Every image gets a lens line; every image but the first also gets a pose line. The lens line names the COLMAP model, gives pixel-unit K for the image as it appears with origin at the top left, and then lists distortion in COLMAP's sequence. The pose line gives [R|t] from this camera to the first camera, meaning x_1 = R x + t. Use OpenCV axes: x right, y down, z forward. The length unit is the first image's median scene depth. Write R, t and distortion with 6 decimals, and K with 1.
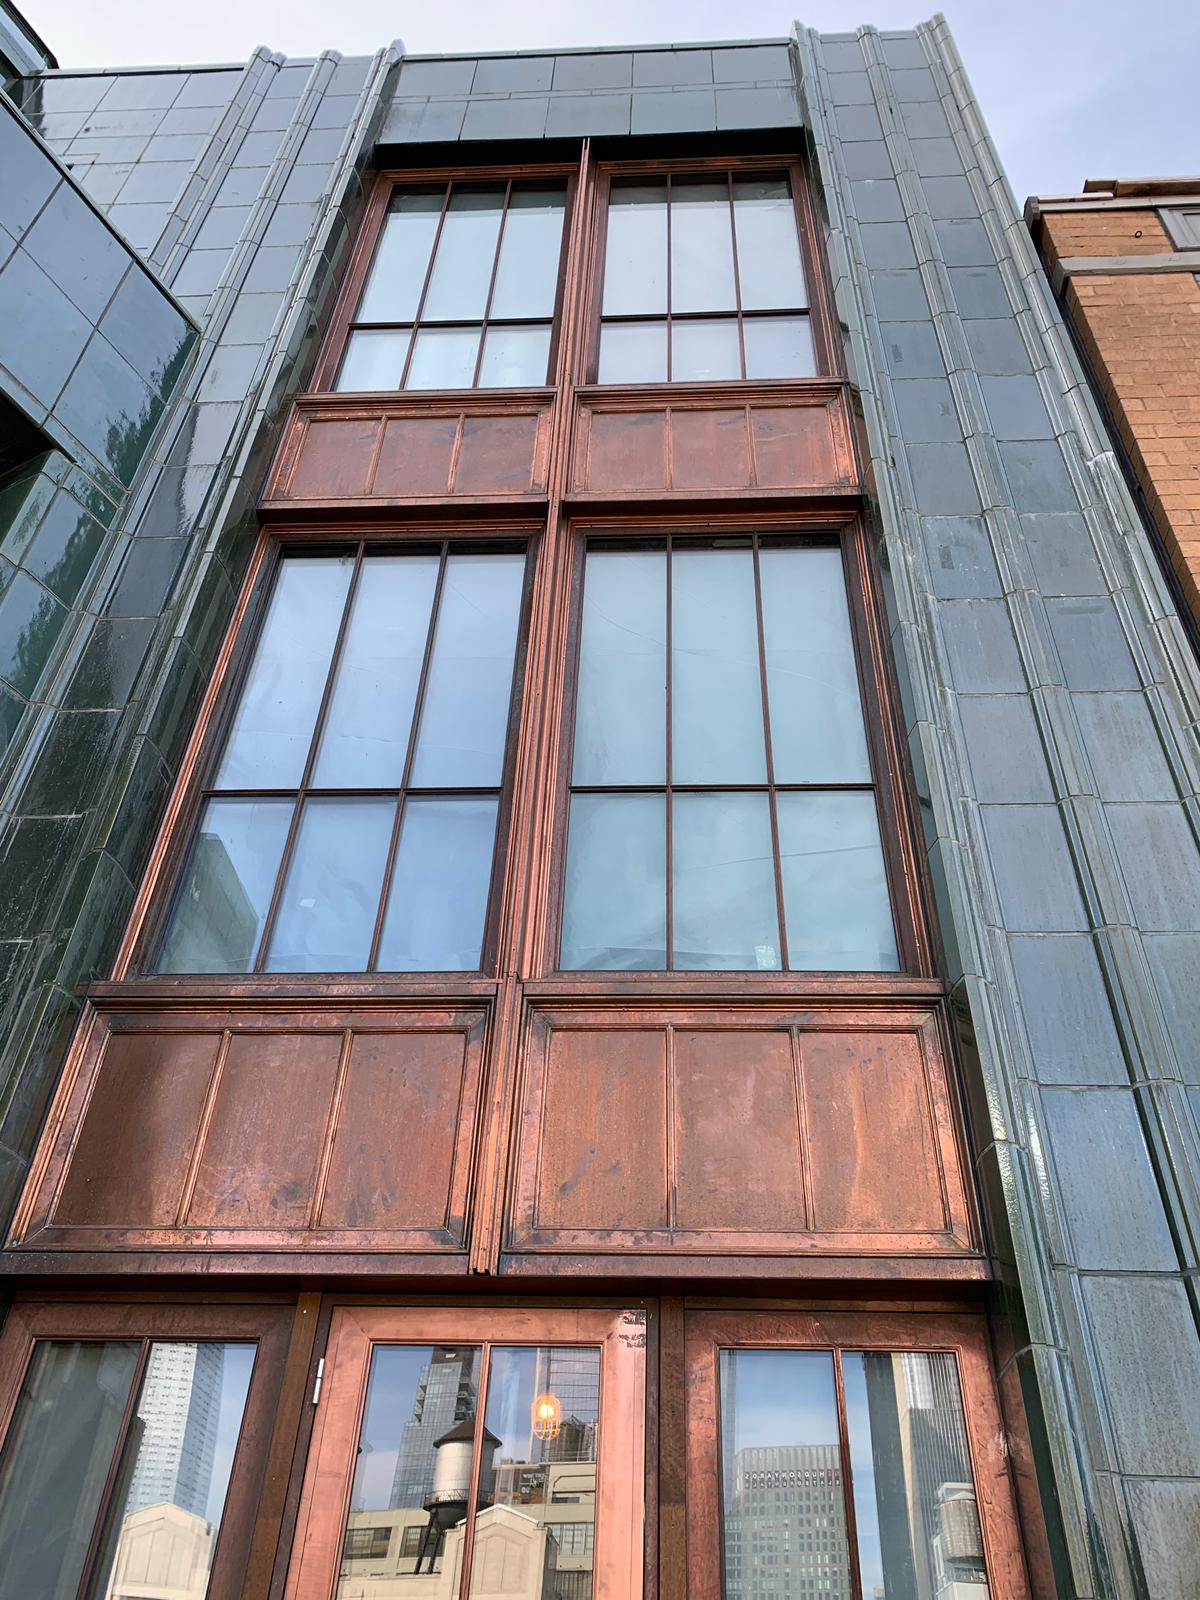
lens RADIAL K [[1241.2, 0, 600.0], [0, 1241.2, 800.0], [0, 0, 1]] dist [0.038917, -0.007465]
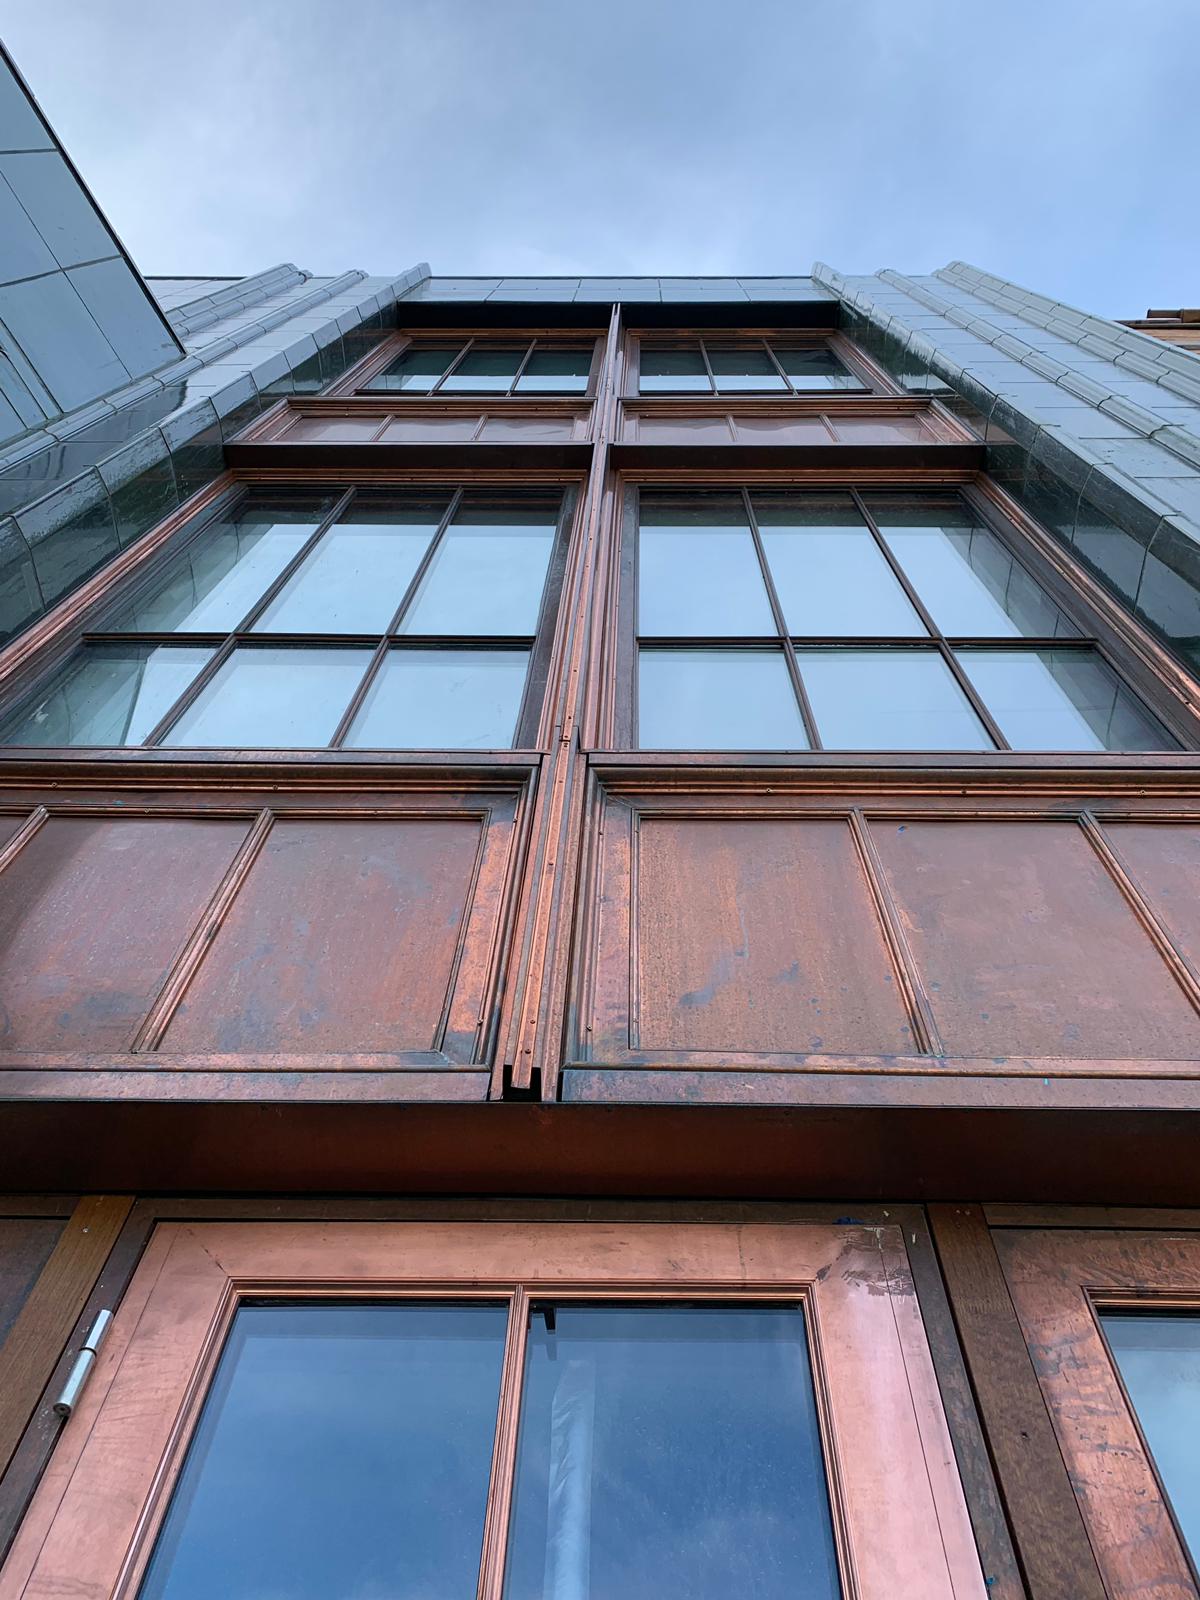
lens RADIAL K [[1241.2, 0, 600.0], [0, 1241.2, 800.0], [0, 0, 1]] dist [0.038917, -0.007465]
pose [[0.998783, 0.038514, 0.030797, -0.079840], [-0.023392, 0.919806, -0.391676, 0.425427], [-0.043412, 0.390479, 0.919588, 0.535264]]
